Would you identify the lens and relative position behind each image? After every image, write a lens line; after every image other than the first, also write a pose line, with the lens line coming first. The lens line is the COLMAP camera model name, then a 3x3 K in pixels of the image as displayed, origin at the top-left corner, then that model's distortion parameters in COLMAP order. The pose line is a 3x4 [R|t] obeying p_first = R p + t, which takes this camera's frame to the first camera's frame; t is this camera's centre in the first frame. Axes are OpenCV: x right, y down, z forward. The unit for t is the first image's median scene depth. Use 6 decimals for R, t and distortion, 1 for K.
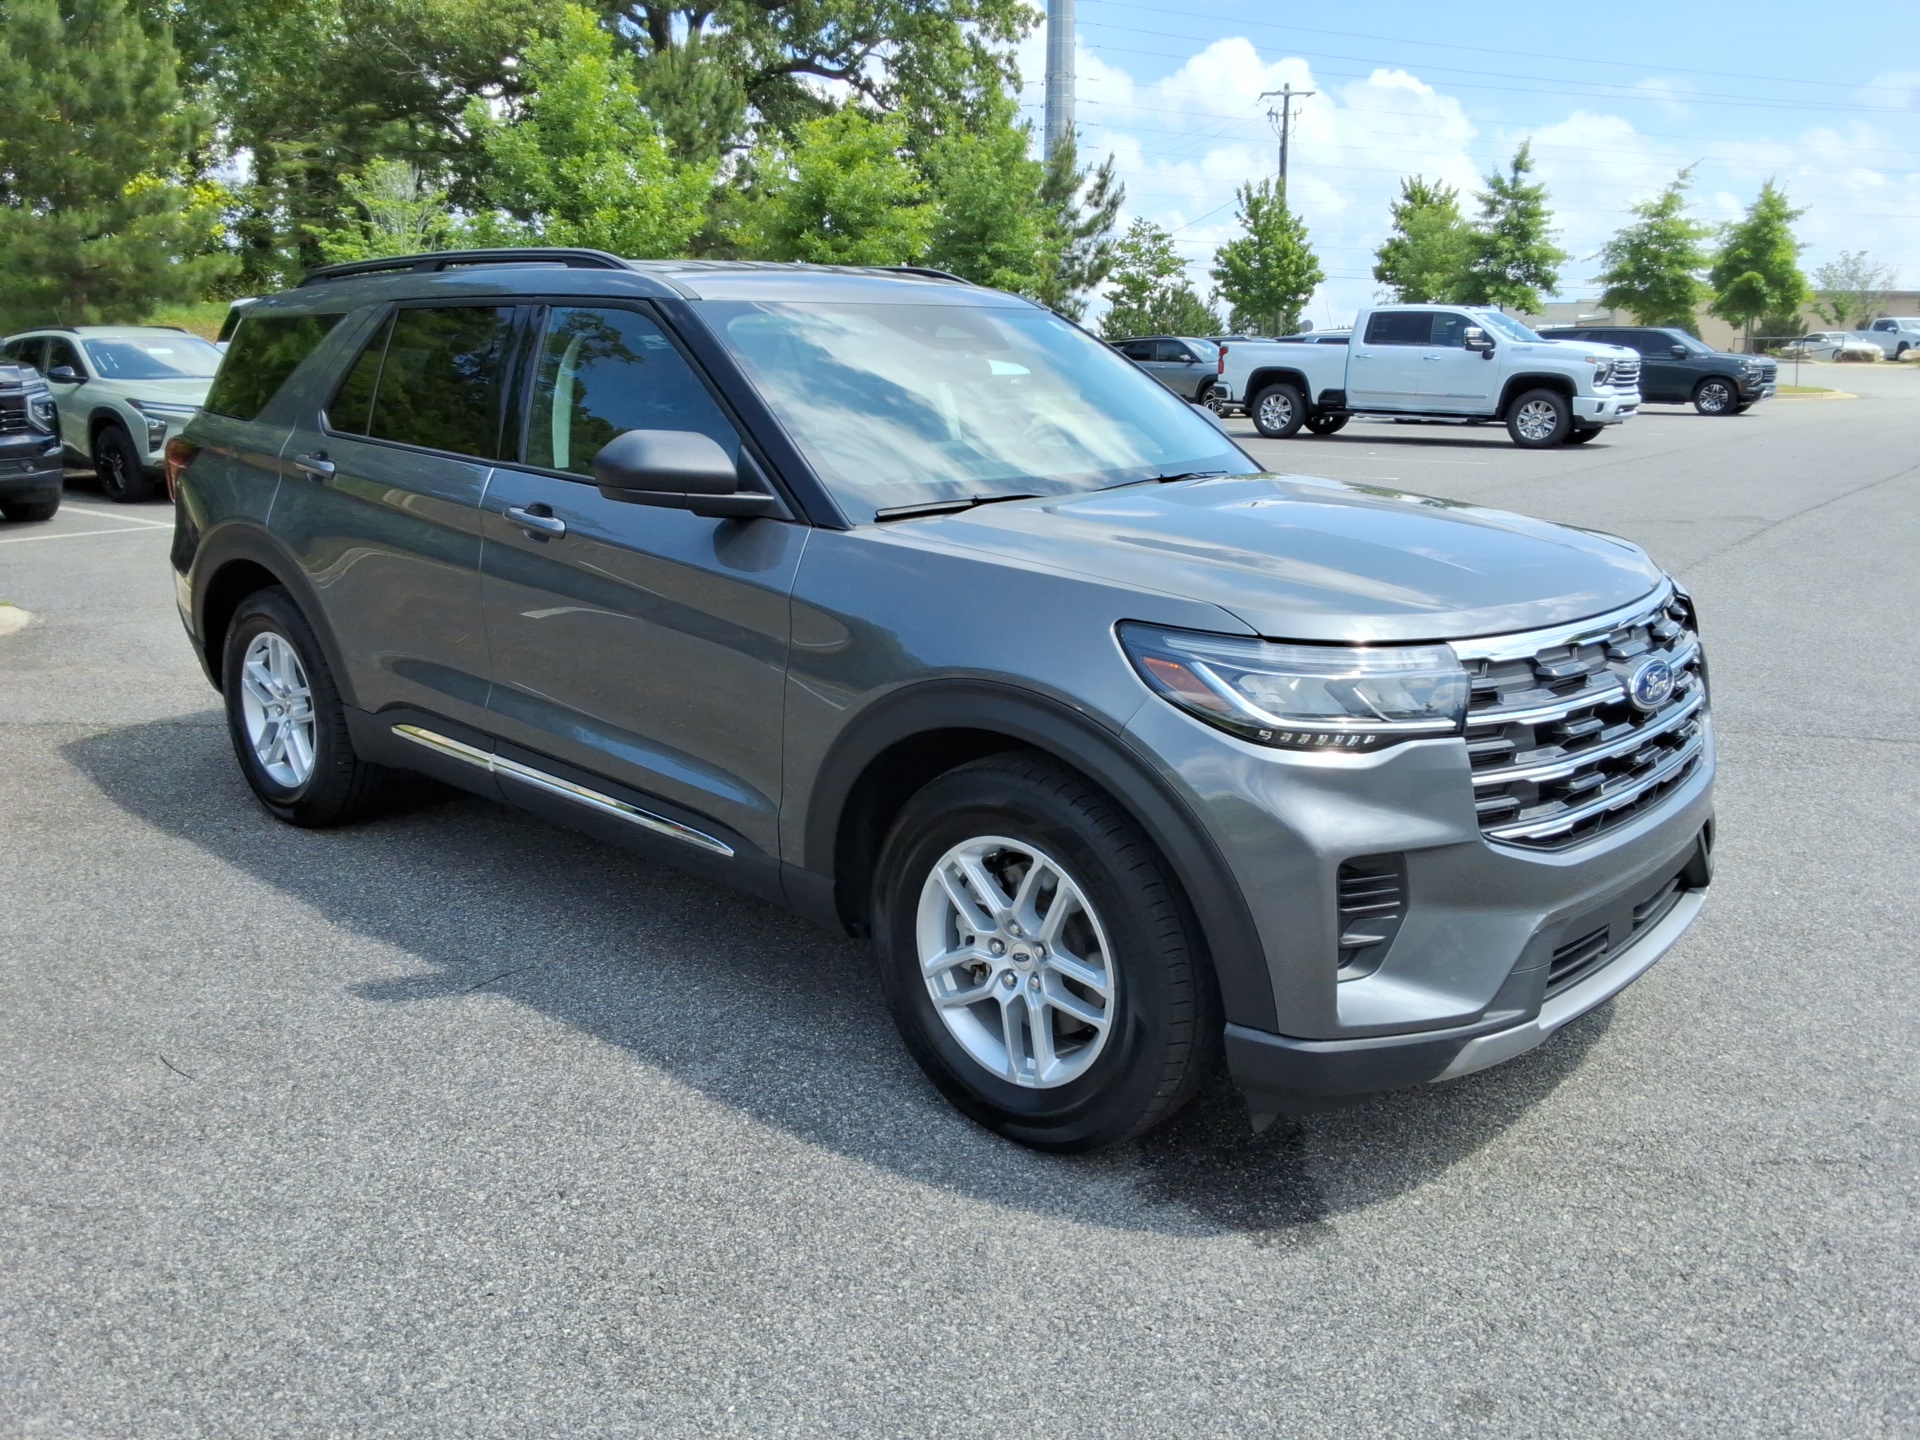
lens RADIAL K [[1541.8, 0, 948.2], [0, 1541.8, 721.4], [0, 0, 1]] dist [0.094833, -0.145167]
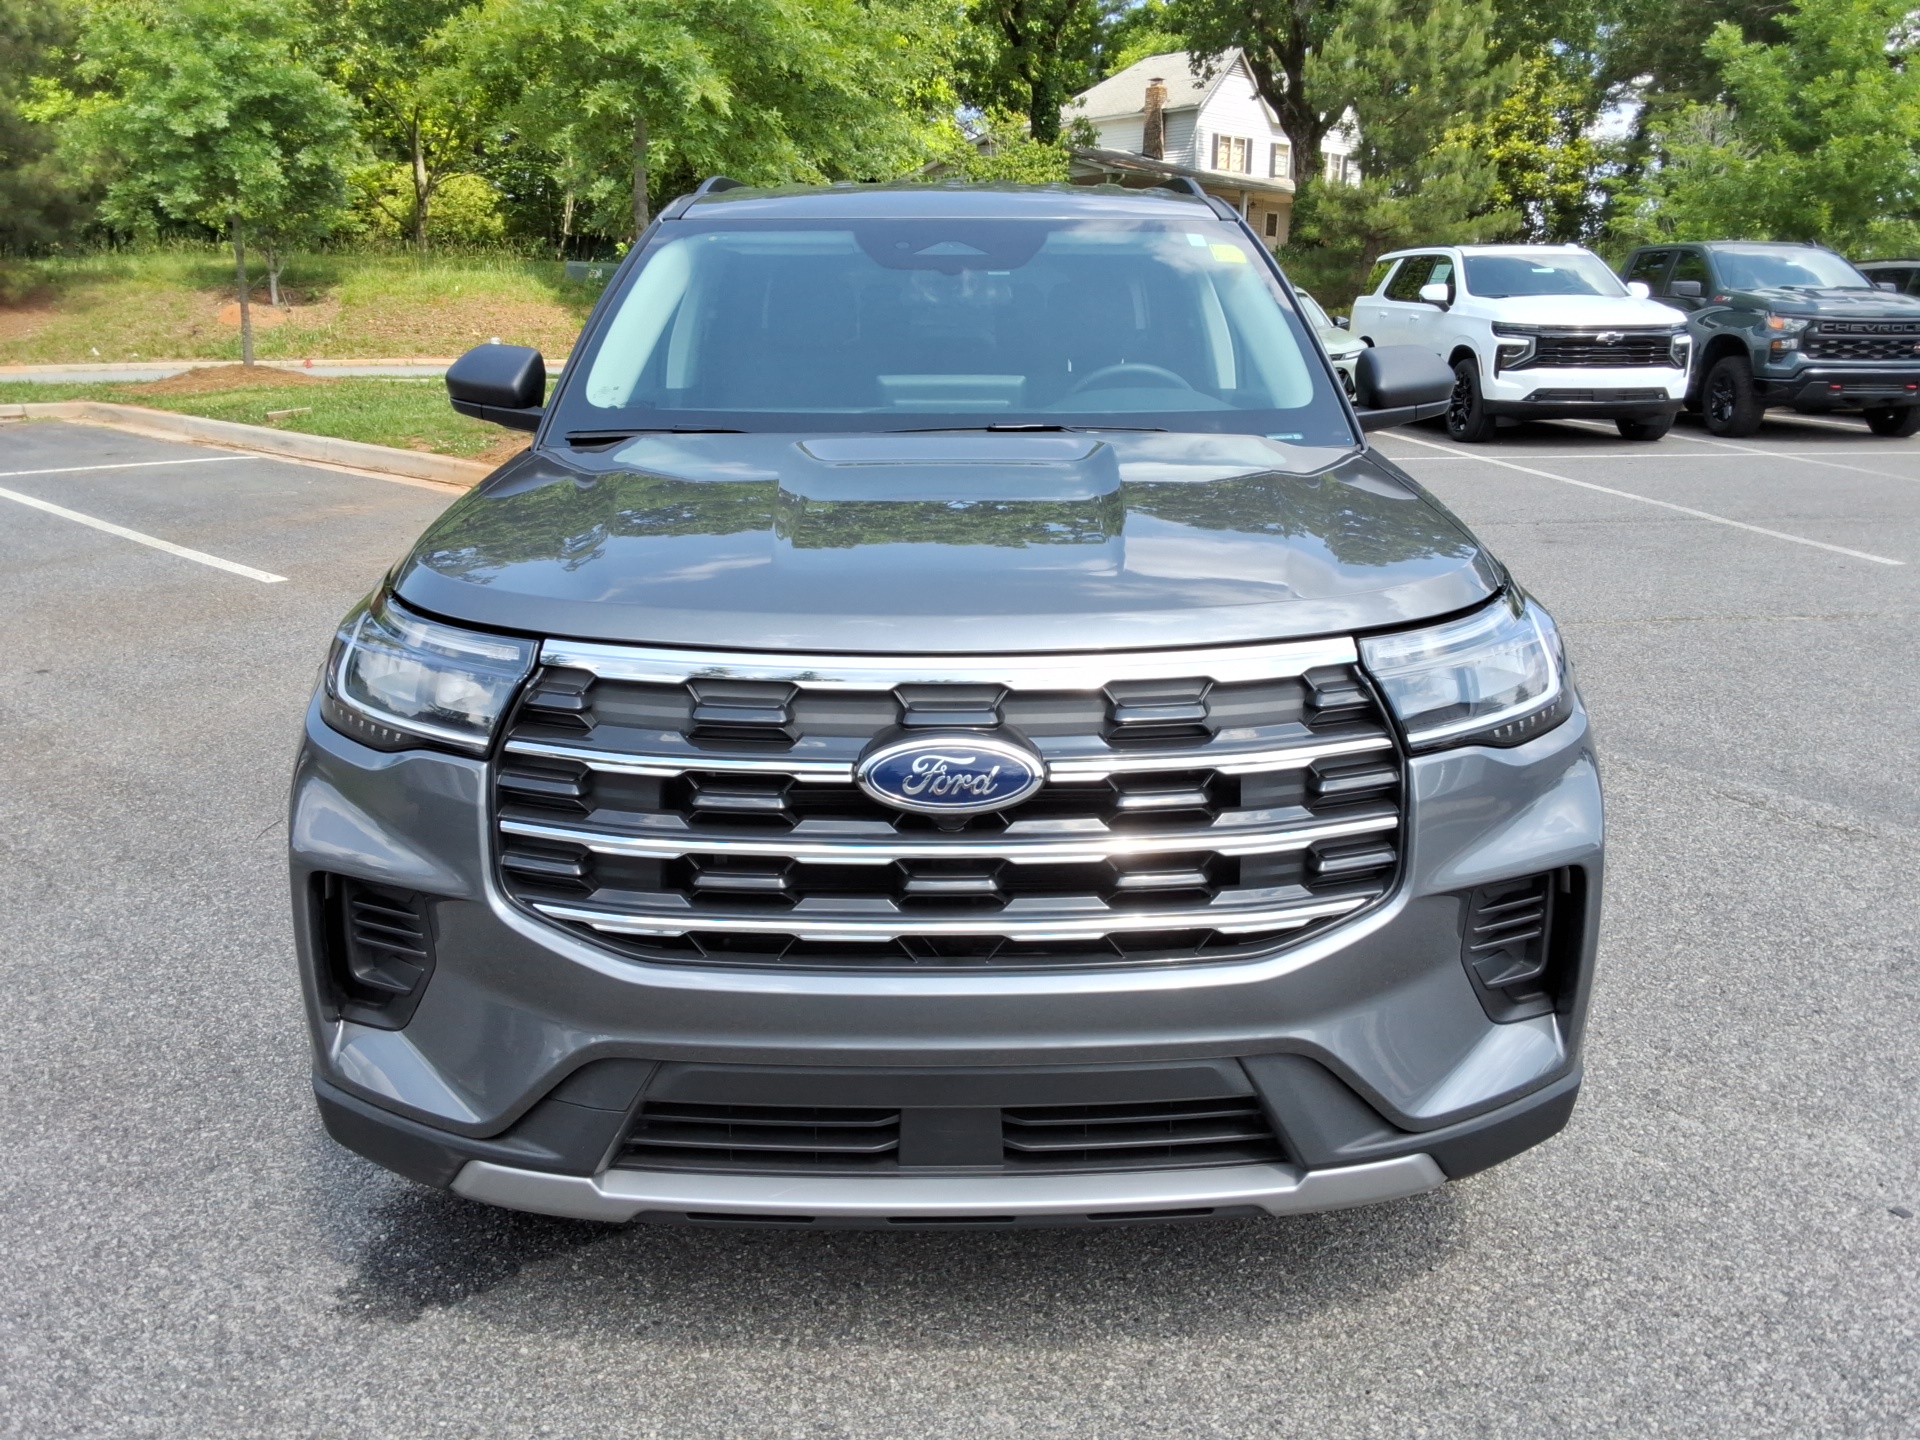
lens RADIAL K [[1541.8, 0, 967.7], [0, 1541.8, 709.4], [0, 0, 1]] dist [0.094833, -0.145167]
pose [[0.670202, 0.185425, -0.718642, 0.106965], [-0.172959, 0.980648, 0.091728, -0.013284], [0.721744, 0.062819, 0.689304, 0.067032]]
